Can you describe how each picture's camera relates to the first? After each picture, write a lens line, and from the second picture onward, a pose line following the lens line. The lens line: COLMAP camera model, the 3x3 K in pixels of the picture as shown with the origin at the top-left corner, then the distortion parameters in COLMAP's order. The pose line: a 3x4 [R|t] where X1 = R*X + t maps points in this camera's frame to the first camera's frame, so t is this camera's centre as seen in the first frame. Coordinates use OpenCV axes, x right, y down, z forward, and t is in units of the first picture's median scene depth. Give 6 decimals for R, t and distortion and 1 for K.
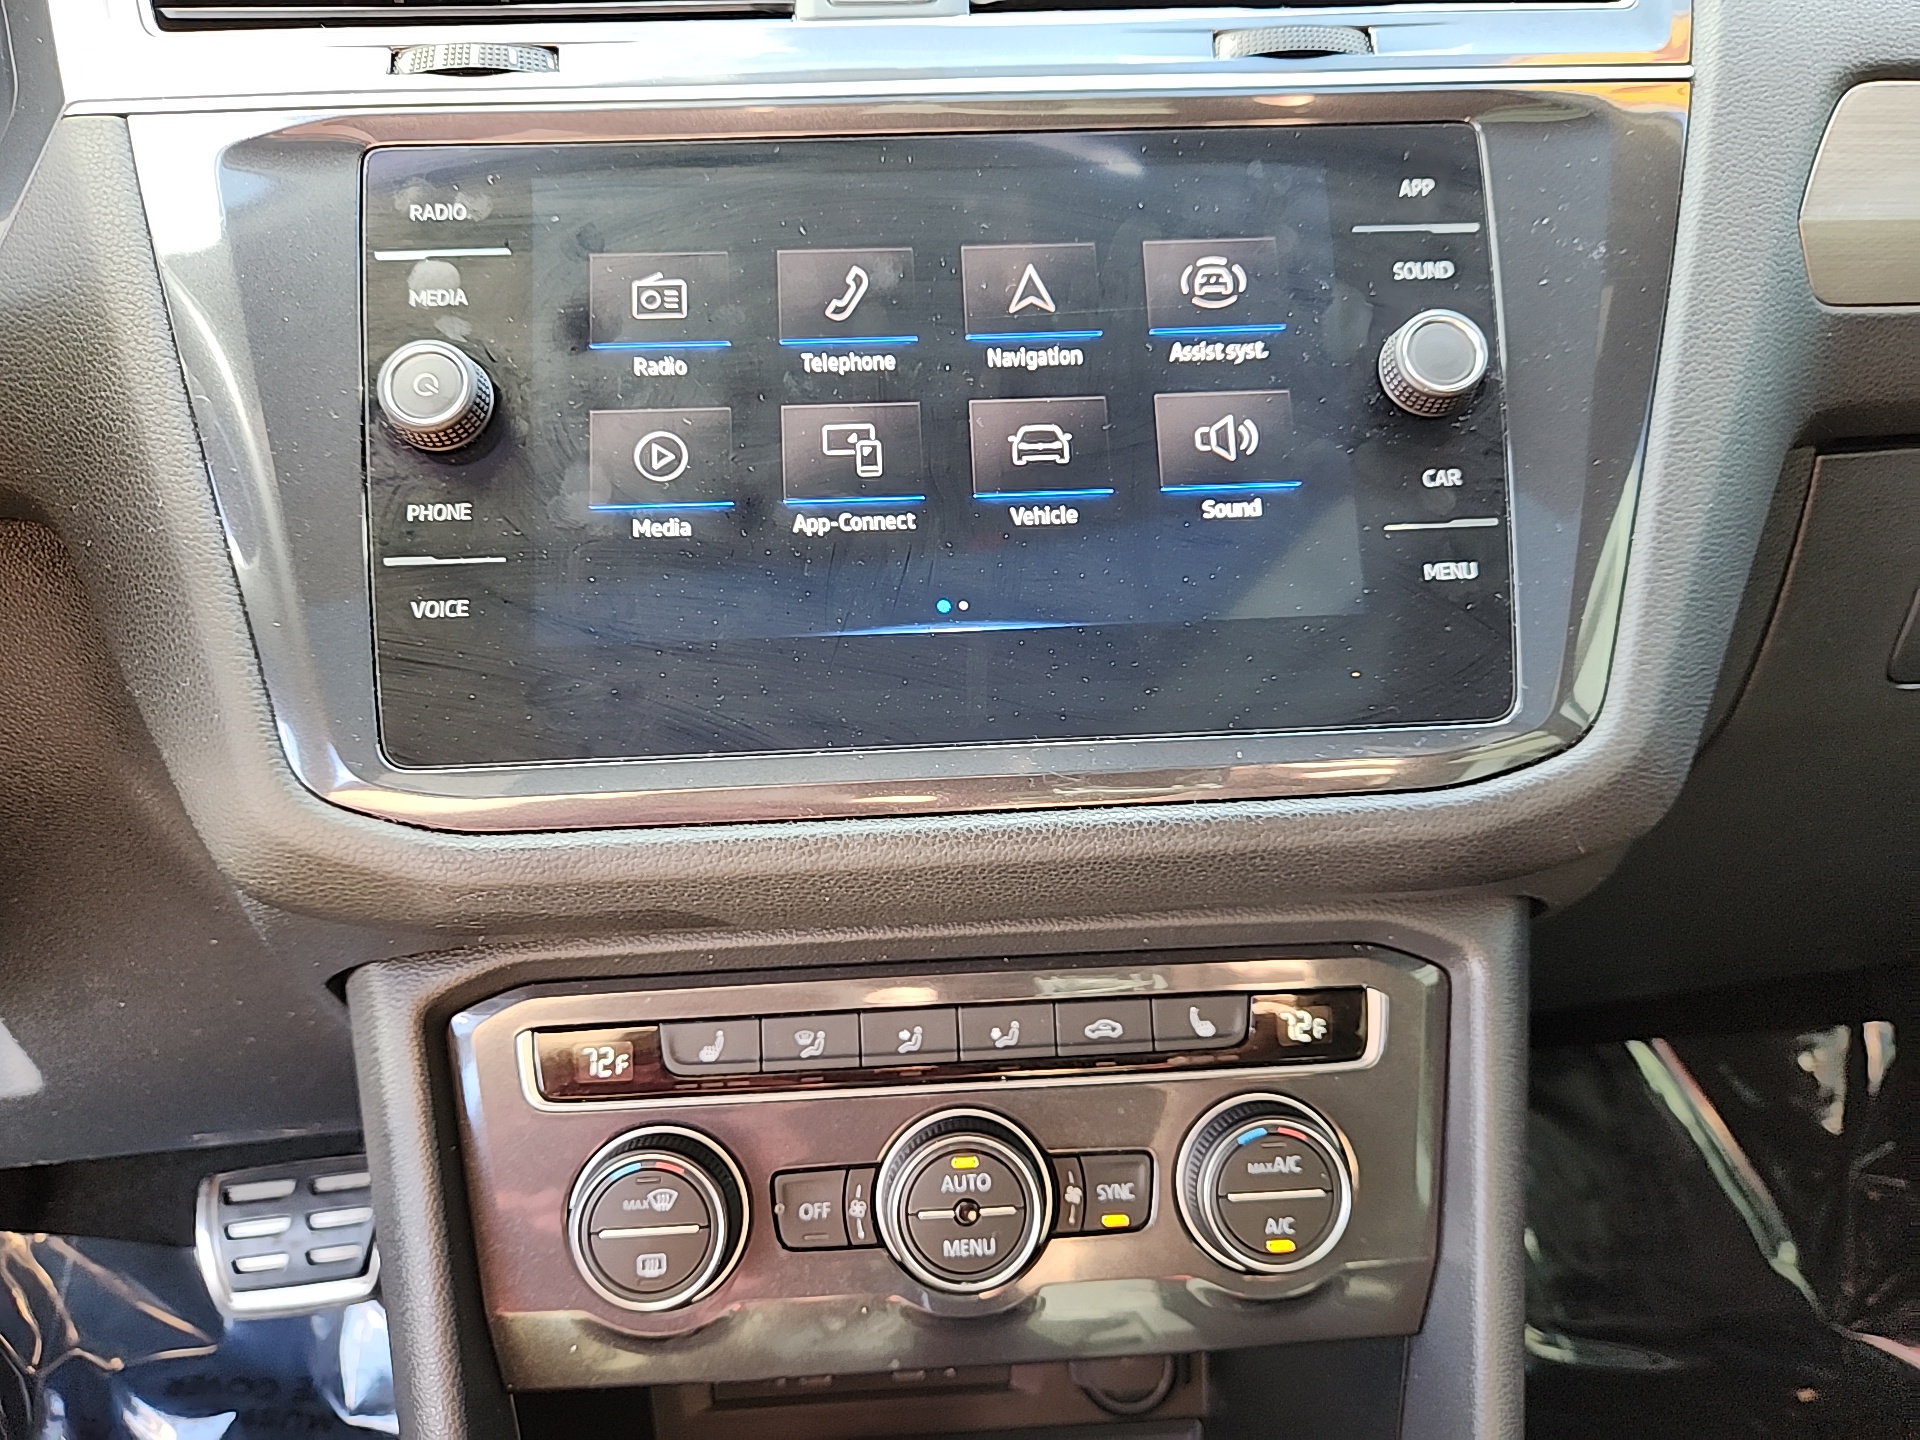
lens RADIAL K [[1282.4, 0, 995.6], [0, 1282.4, 722.5], [0, 0, 1]] dist [0.054747, -0.059311]
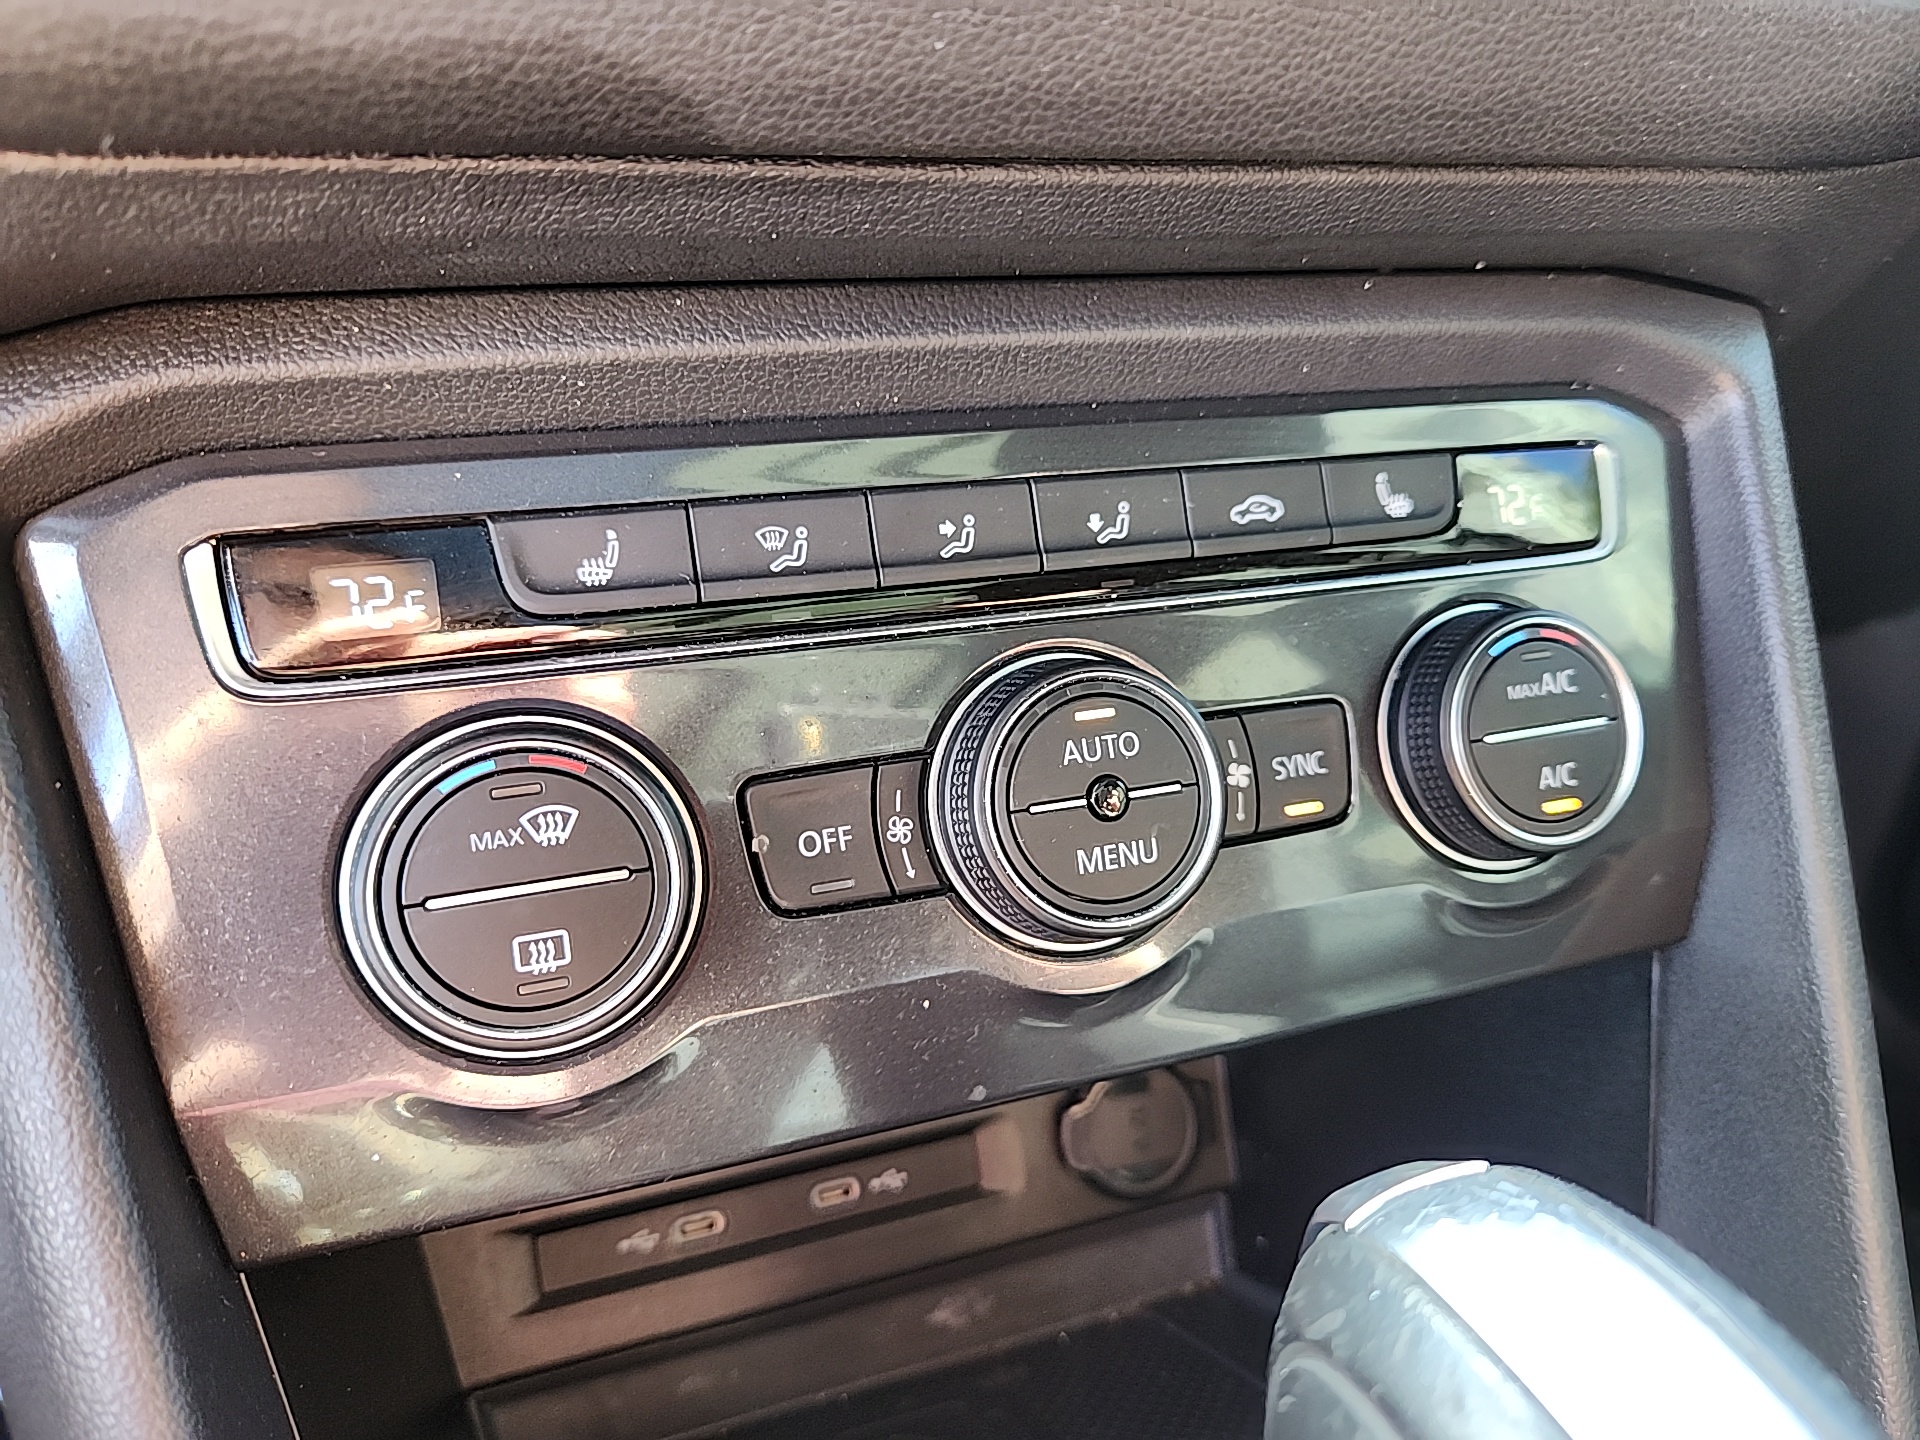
lens RADIAL K [[1317.7, 0, 981.2], [0, 1317.7, 697.4], [0, 0, 1]] dist [0.035164, -0.057707]
pose [[0.959691, -0.081832, 0.268879, -0.222086], [0.071062, 0.996240, 0.049566, 0.294473], [-0.271924, -0.028461, 0.961898, 0.445248]]
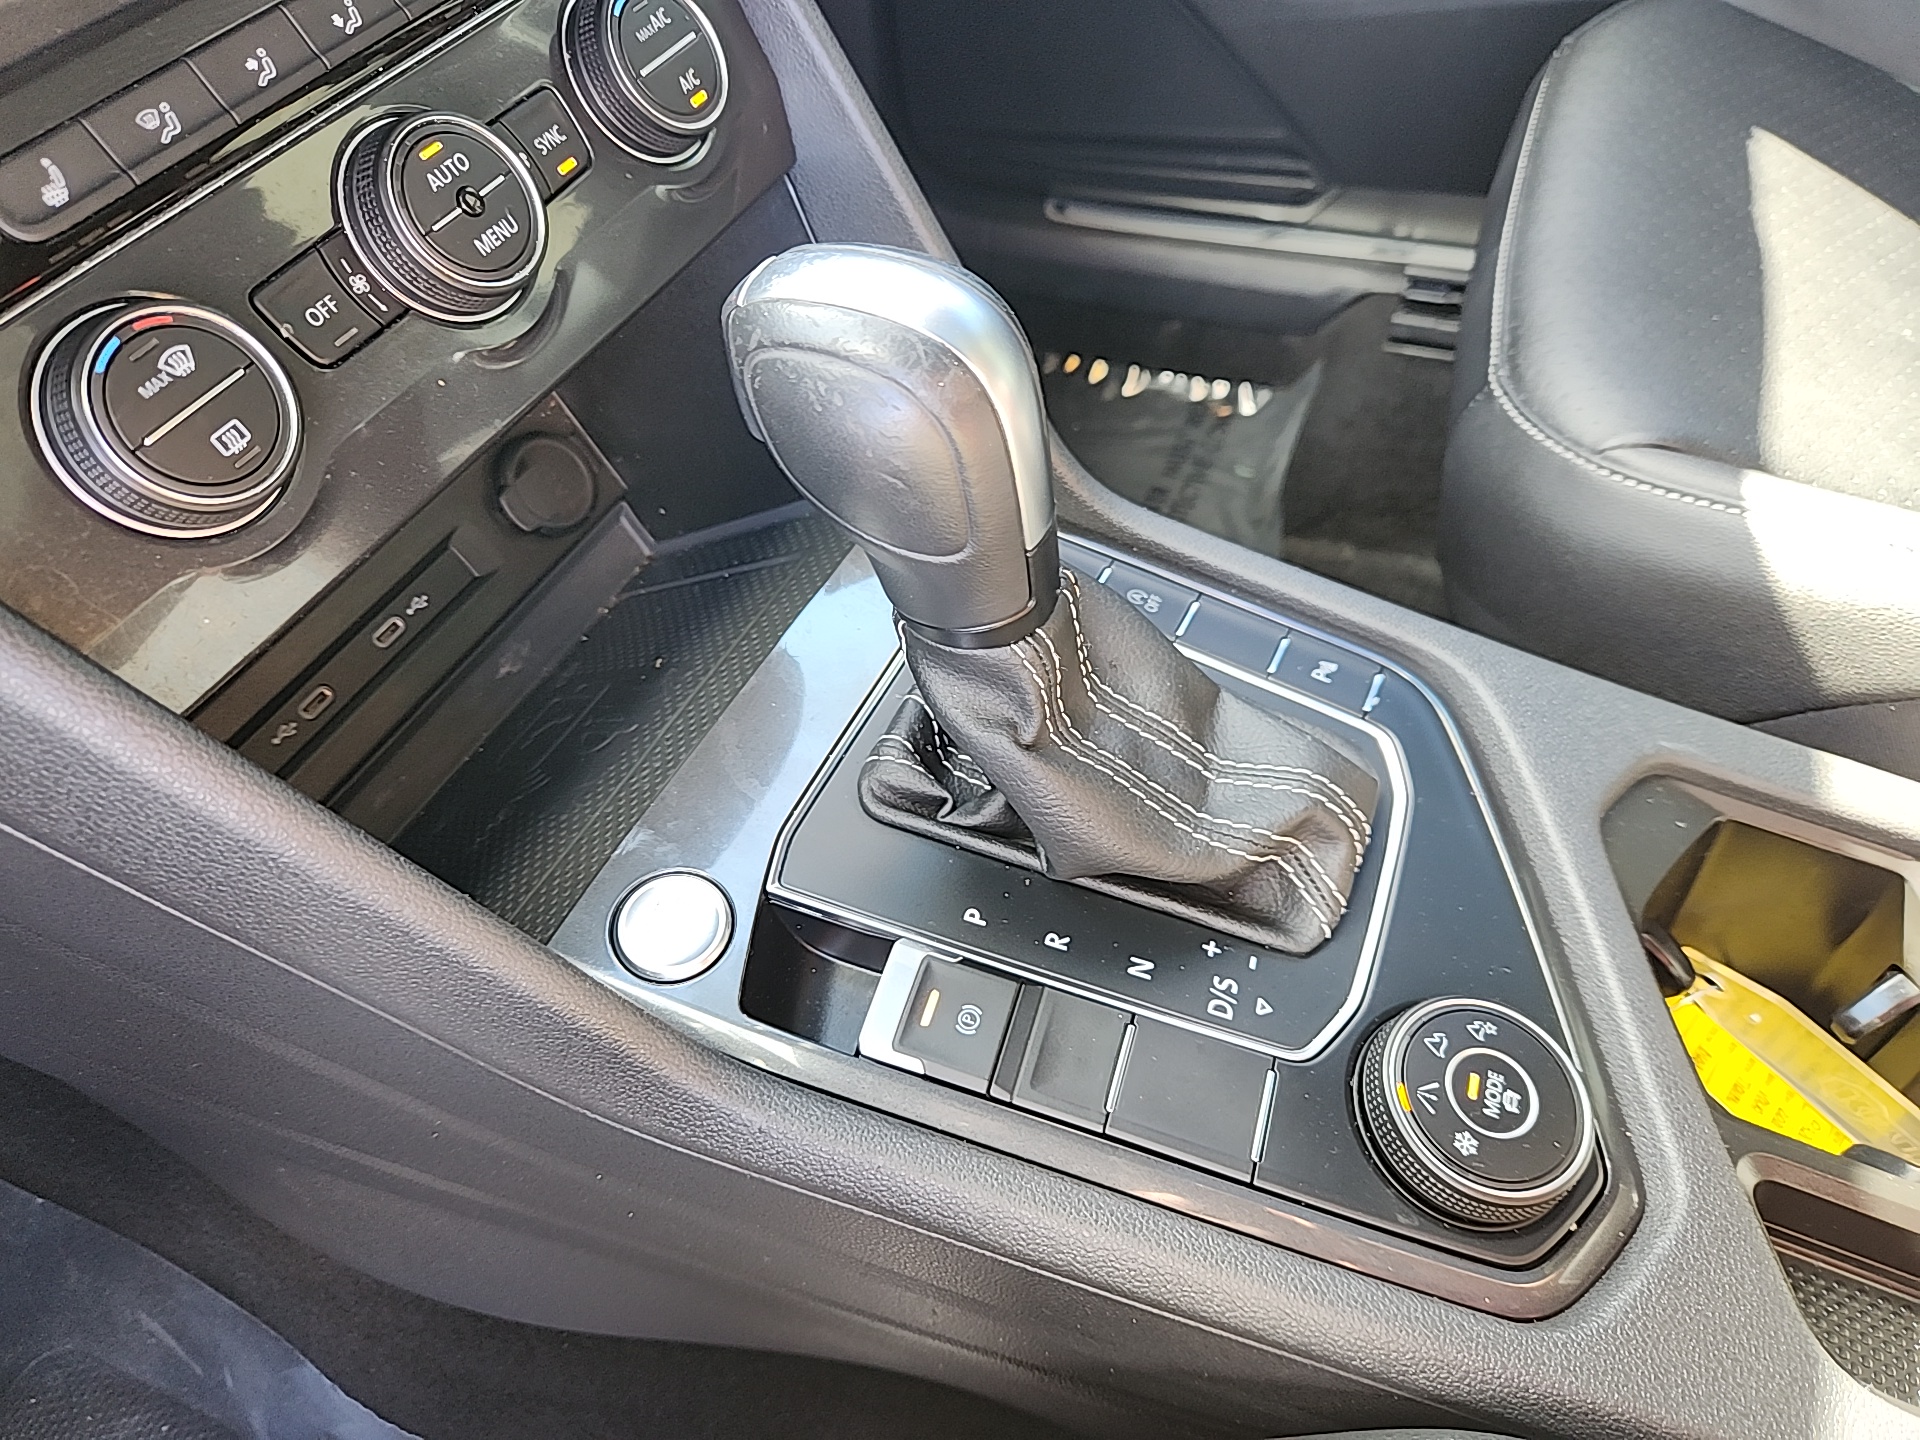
lens RADIAL K [[1327.7, 0, 955.7], [0, 1327.7, 705.5], [0, 0, 1]] dist [0.035303, -0.051489]
pose [[0.492098, -0.668576, 0.557536, -0.571935], [0.399963, 0.742489, 0.537346, 0.272005], [-0.773220, -0.041433, 0.632783, 0.162376]]
